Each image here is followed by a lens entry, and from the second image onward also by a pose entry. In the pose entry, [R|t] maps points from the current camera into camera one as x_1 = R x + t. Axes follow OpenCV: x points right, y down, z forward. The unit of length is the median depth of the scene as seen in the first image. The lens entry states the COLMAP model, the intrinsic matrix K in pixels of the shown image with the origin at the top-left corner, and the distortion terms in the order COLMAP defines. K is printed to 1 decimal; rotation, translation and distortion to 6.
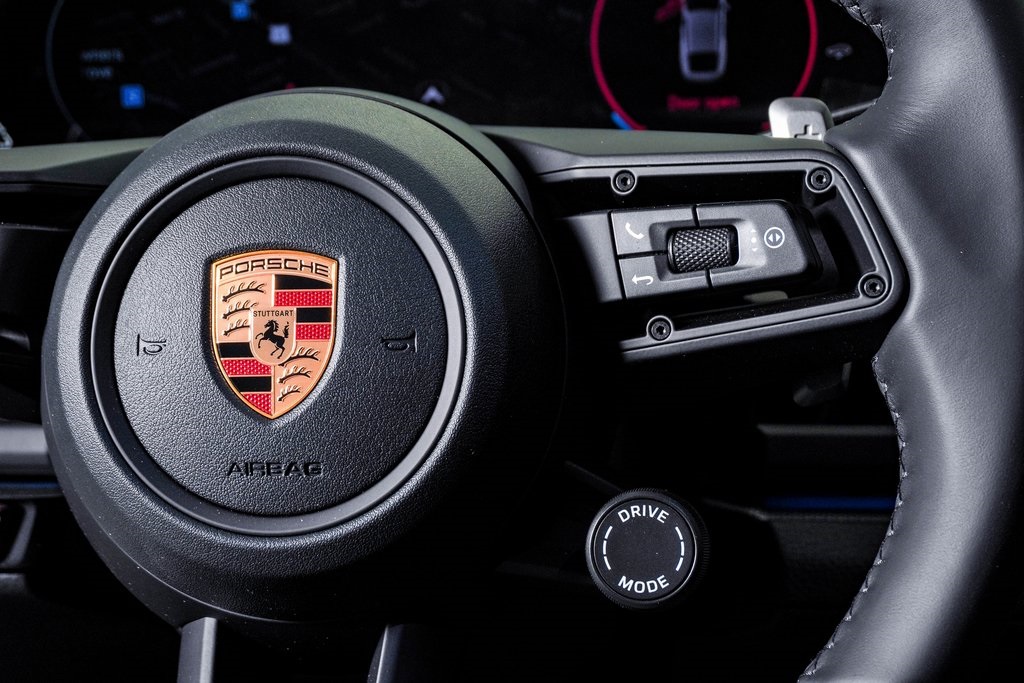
lens RADIAL K [[1740.1, 0, 512.0], [0, 1740.1, 341.5], [0, 0, 1]] dist [0.021561, 0.168411]
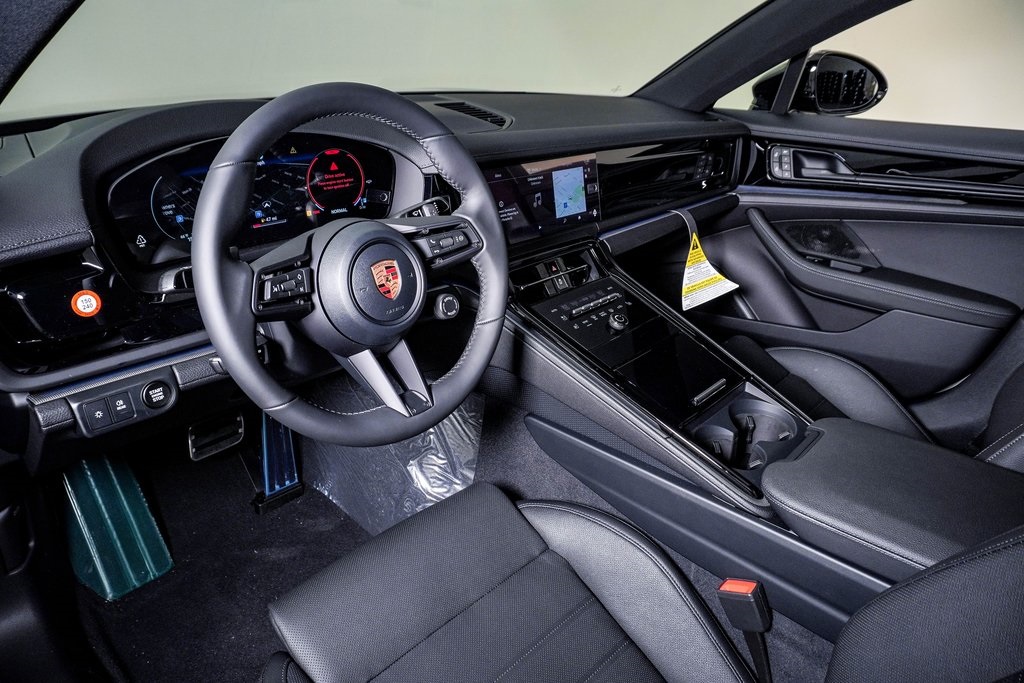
lens RADIAL K [[671.7, 0, 512.0], [0, 671.7, 341.5], [0, 0, 1]] dist [-0.068148, 0.047026]
pose [[0.572322, -0.295923, 0.764773, -1.291169], [0.124361, 0.953151, 0.275749, -0.282731], [-0.810544, -0.062710, 0.582310, -0.246559]]
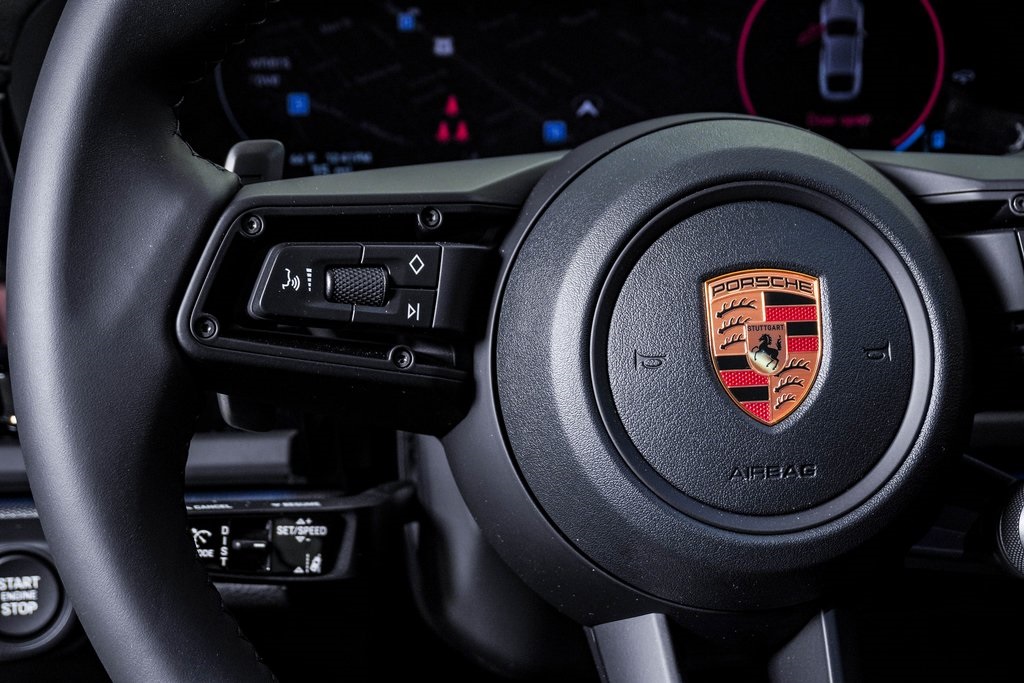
lens RADIAL K [[1709.3, 0, 512.0], [0, 1709.3, 341.5], [0, 0, 1]] dist [0.039380, 0.173382]
pose [[0.961307, -0.020410, 0.274722, -0.577775], [0.016747, 0.999737, 0.015673, -0.026799], [-0.274970, -0.010466, 0.961396, 0.024752]]
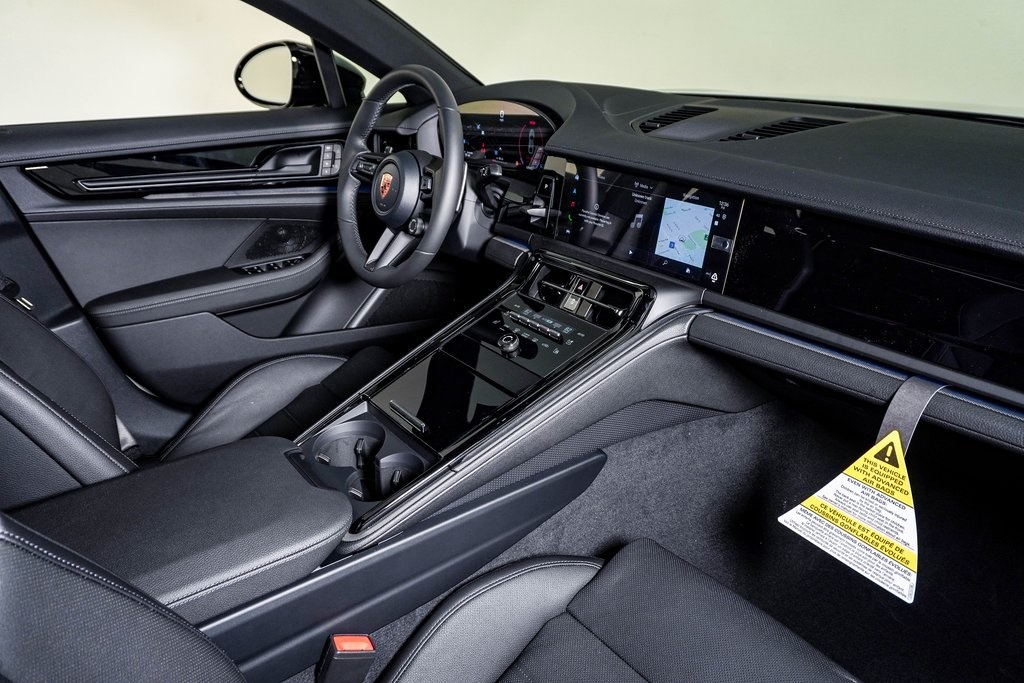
lens RADIAL K [[752.6, 0, 512.0], [0, 752.6, 341.5], [0, 0, 1]] dist [-0.104013, -0.000057]
pose [[0.704839, 0.297079, -0.644163, 2.473400], [-0.151873, 0.950223, 0.272050, -0.311359], [0.692919, -0.093920, 0.714872, -0.904677]]
